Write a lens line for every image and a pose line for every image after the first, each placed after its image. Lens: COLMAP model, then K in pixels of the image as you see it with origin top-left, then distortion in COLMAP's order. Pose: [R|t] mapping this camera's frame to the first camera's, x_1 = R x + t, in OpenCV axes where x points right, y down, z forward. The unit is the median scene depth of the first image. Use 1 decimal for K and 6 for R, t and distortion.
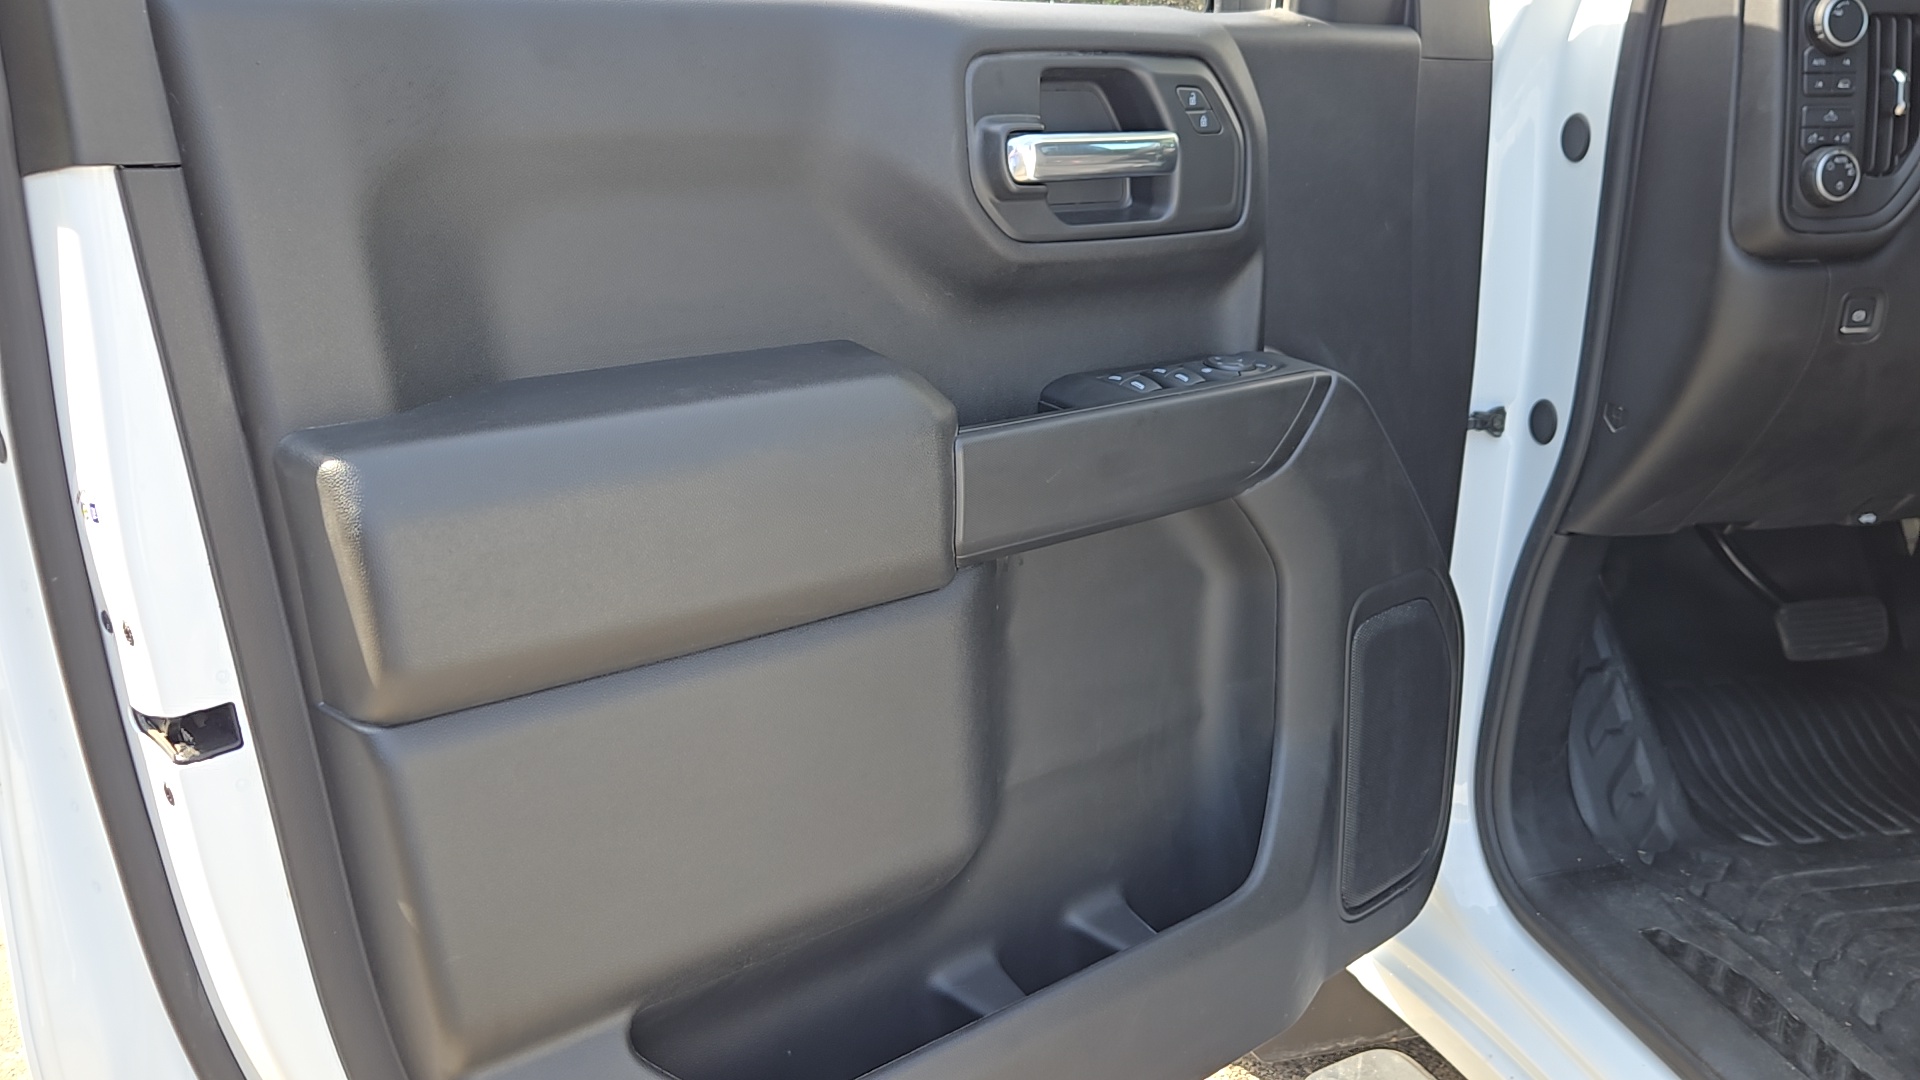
lens RADIAL K [[1601.1, 0, 964.6], [0, 1601.1, 543.6], [0, 0, 1]] dist [0.012010, -0.012141]
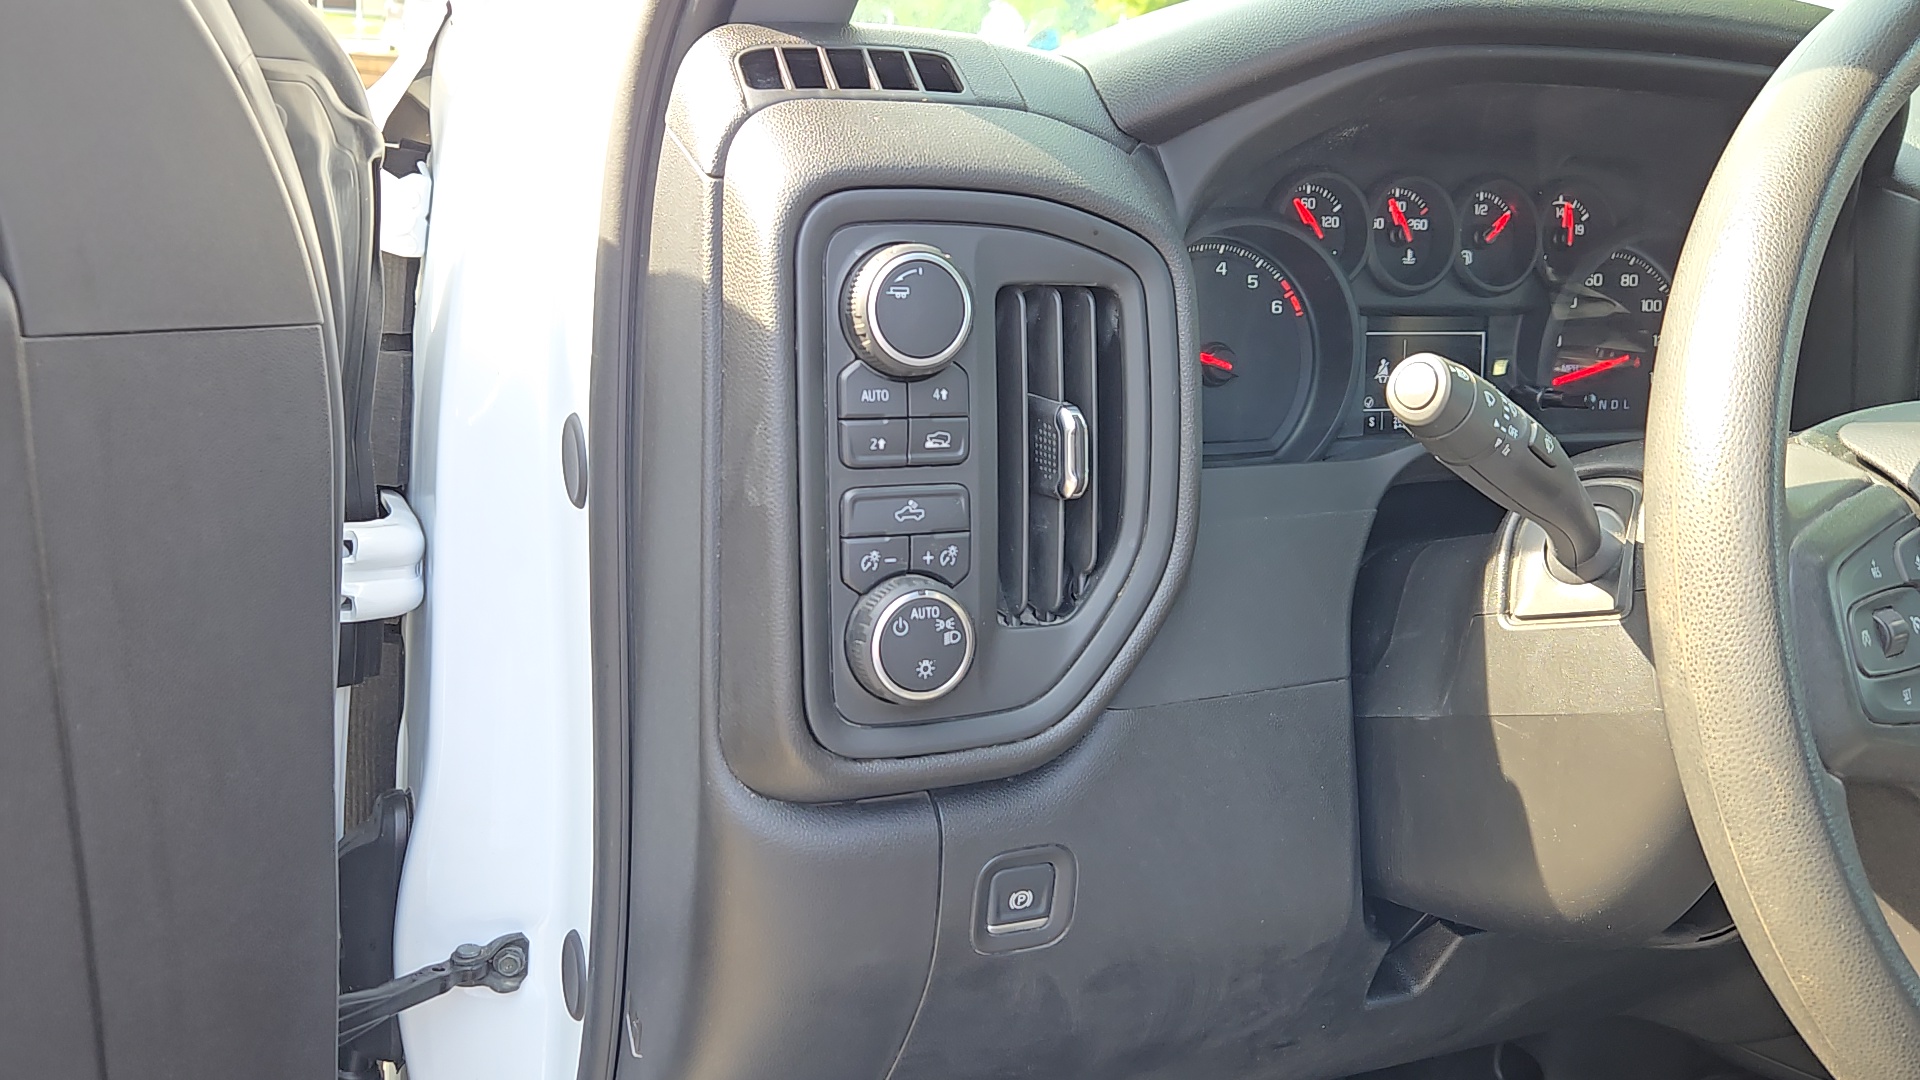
lens RADIAL K [[1601.1, 0, 961.0], [0, 1601.1, 542.6], [0, 0, 1]] dist [0.012010, -0.012141]
pose [[0.978779, 0.000283, 0.204919, 0.451104], [0.008628, 0.999055, -0.042592, -0.232773], [-0.204738, 0.043456, 0.977852, 0.543483]]
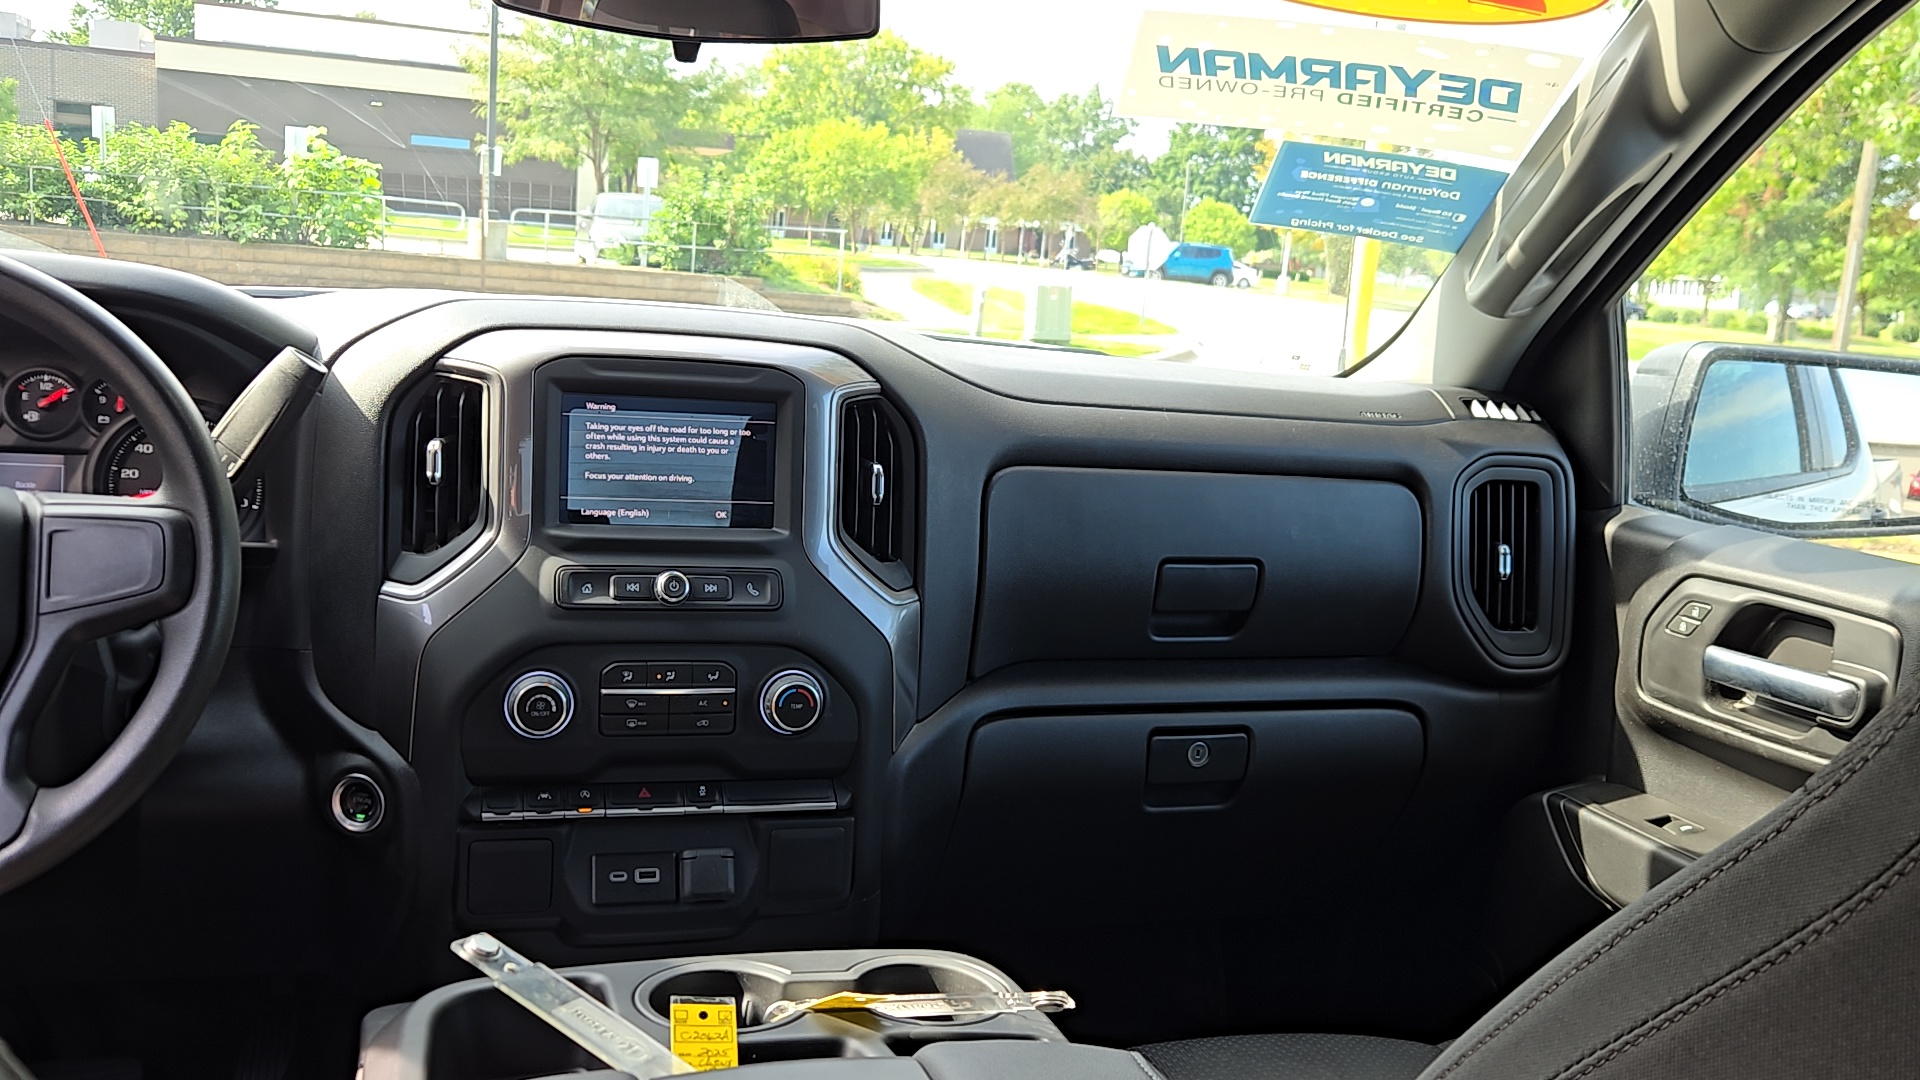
lens RADIAL K [[1601.1, 0, 955.5], [0, 1601.1, 540.6], [0, 0, 1]] dist [0.012010, -0.012141]
pose [[0.996047, 0.057612, 0.067605, 1.262666], [-0.046015, 0.985708, -0.162060, -0.162976], [-0.075975, 0.158308, 0.984462, 0.122885]]
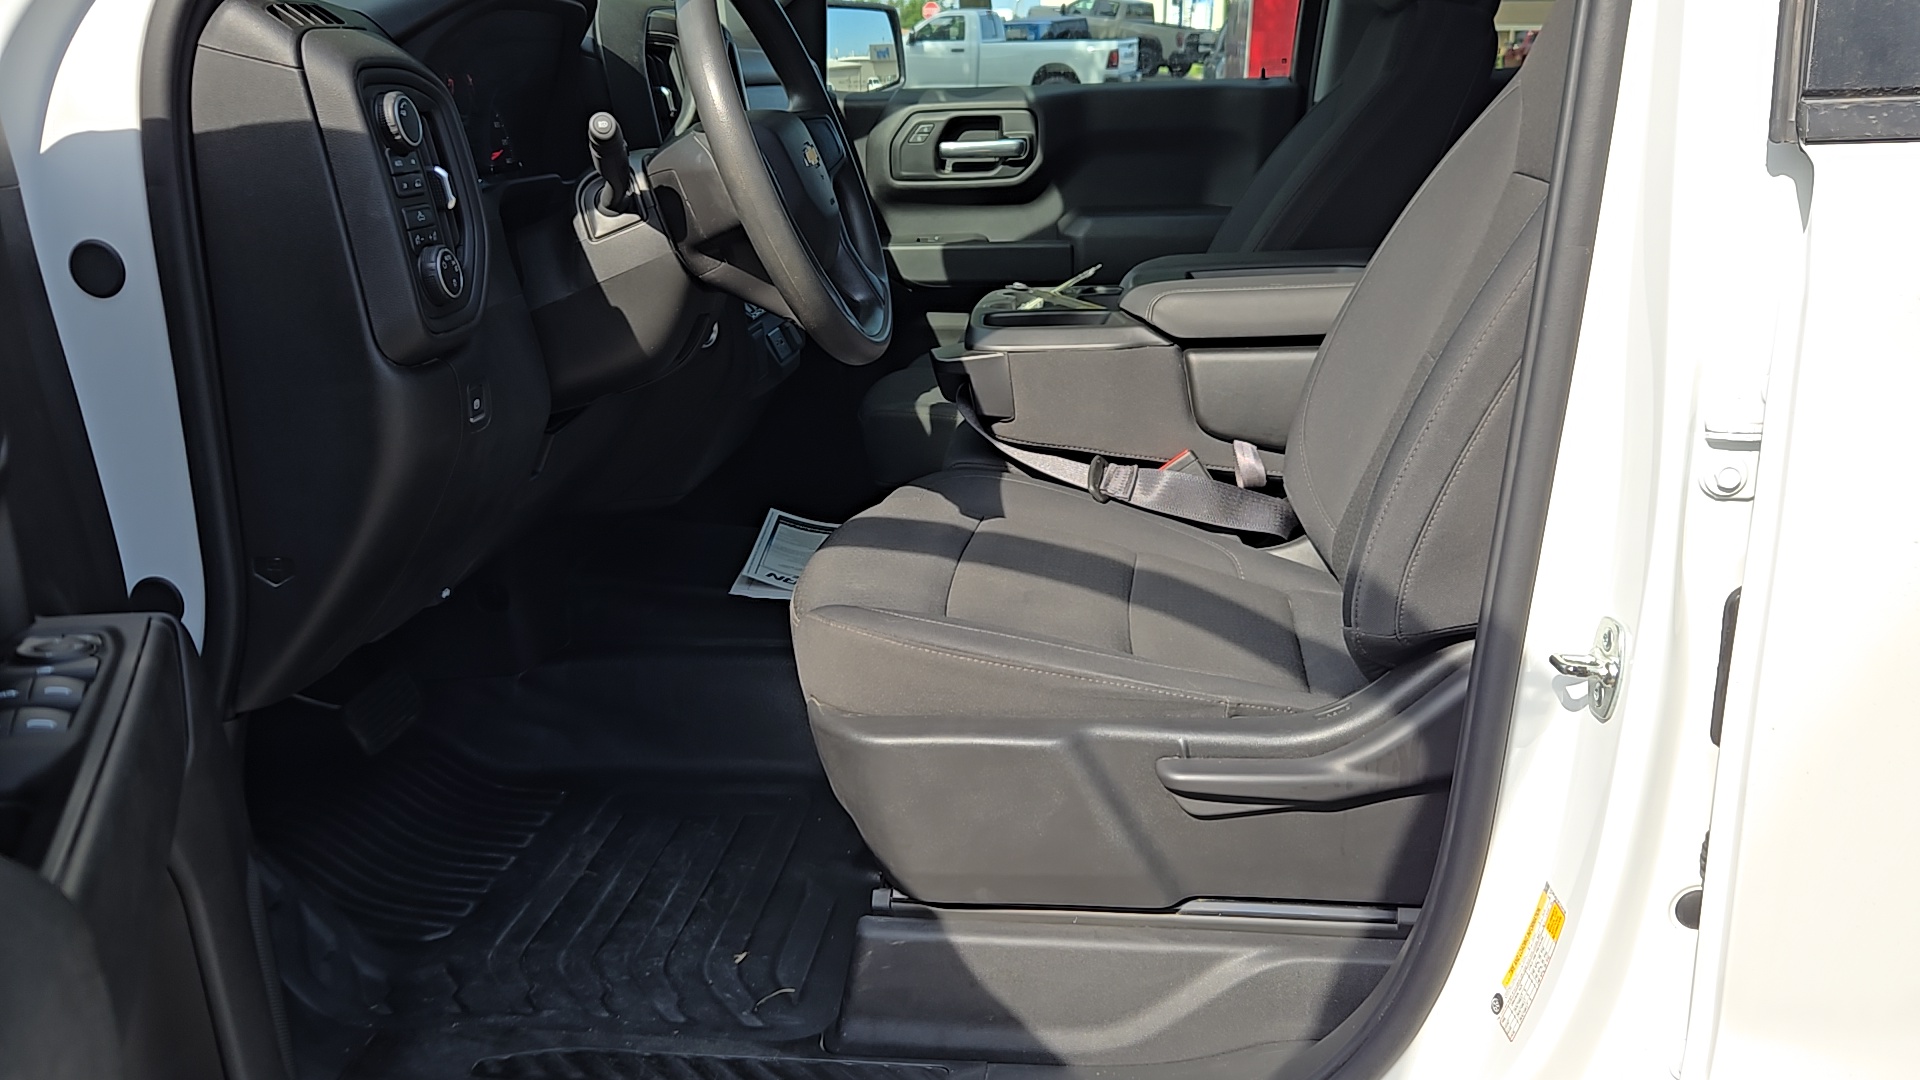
lens RADIAL K [[1601.1, 0, 956.0], [0, 1601.1, 533.0], [0, 0, 1]] dist [0.012010, -0.012141]
pose [[0.340427, -0.269739, 0.900750, -0.281408], [0.310262, 0.936539, 0.163197, -0.139779], [-0.887607, 0.223912, 0.402513, 0.348168]]
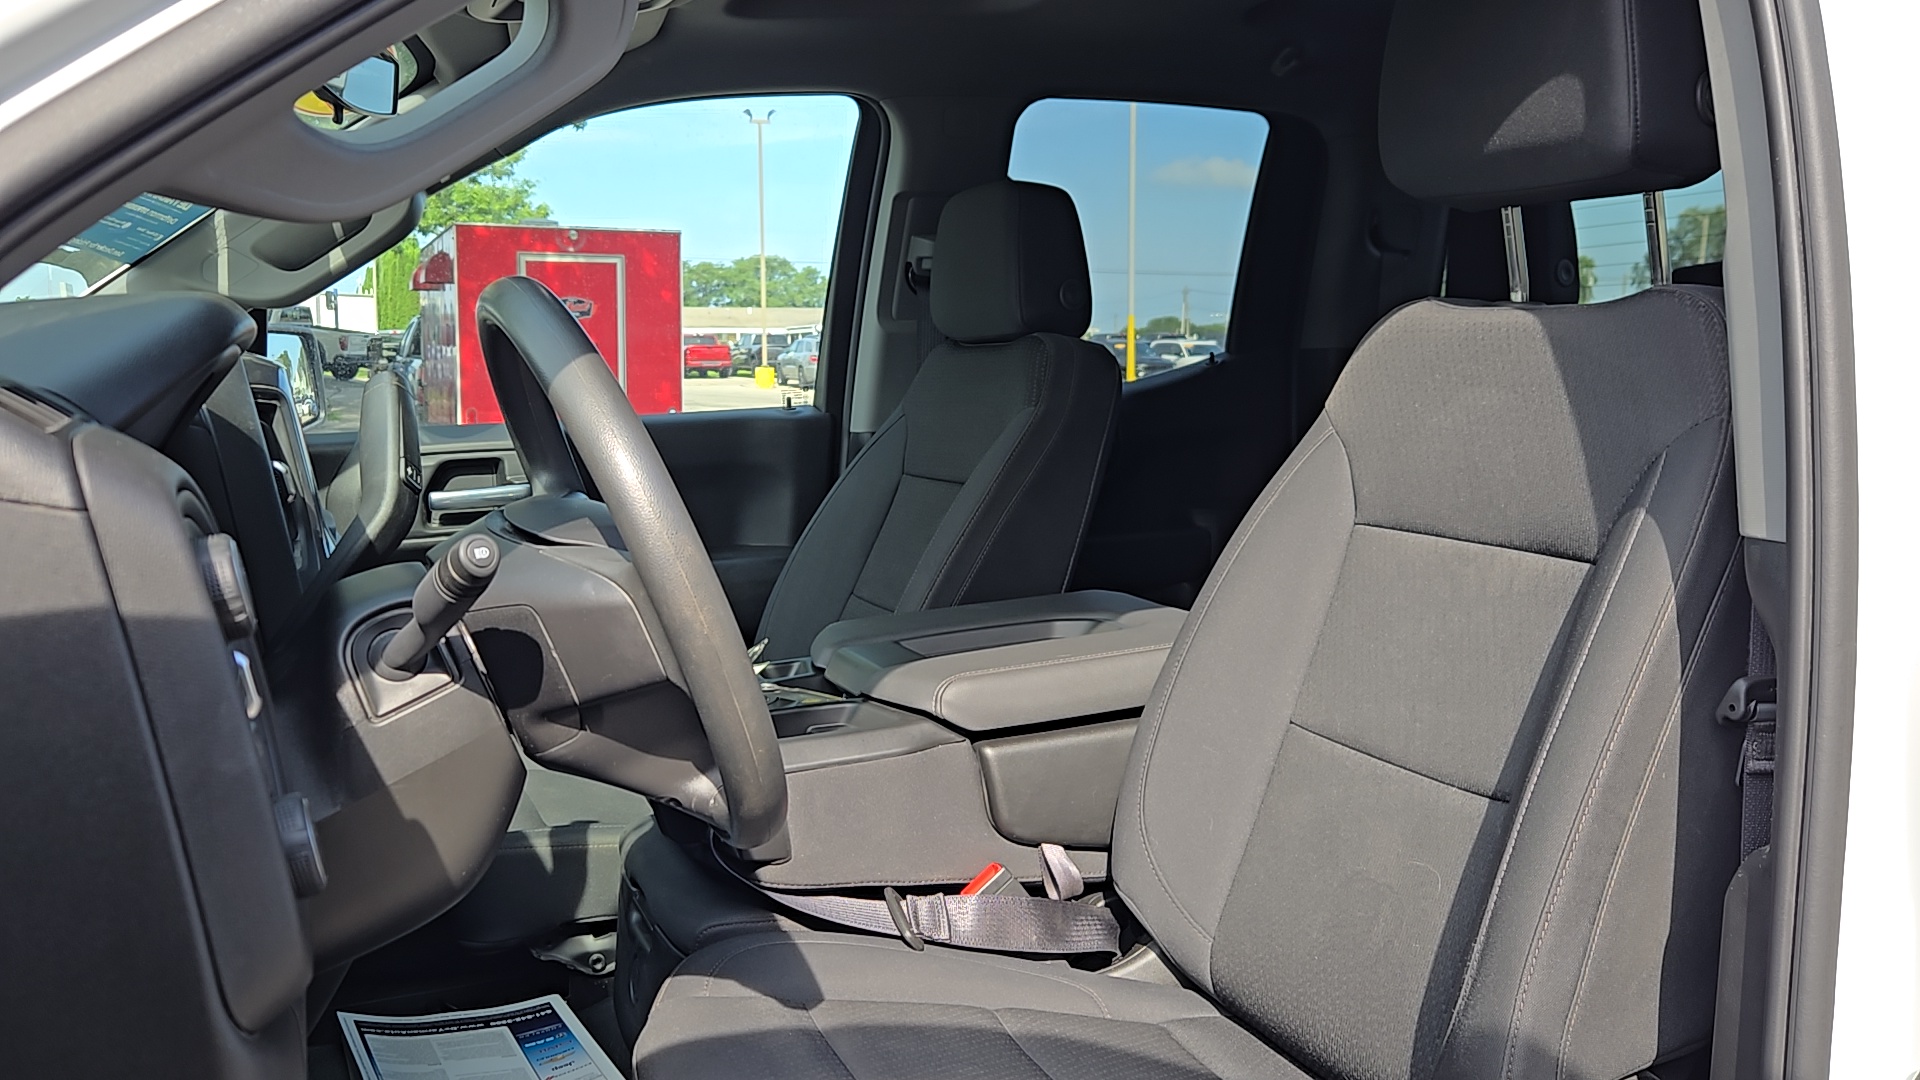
lens RADIAL K [[1601.1, 0, 944.3], [0, 1601.1, 537.9], [0, 0, 1]] dist [0.012010, -0.012141]
pose [[-0.152284, -0.113906, 0.981751, -0.022545], [0.334003, 0.928963, 0.159590, -0.334780], [-0.930189, 0.352211, -0.103422, 0.797276]]
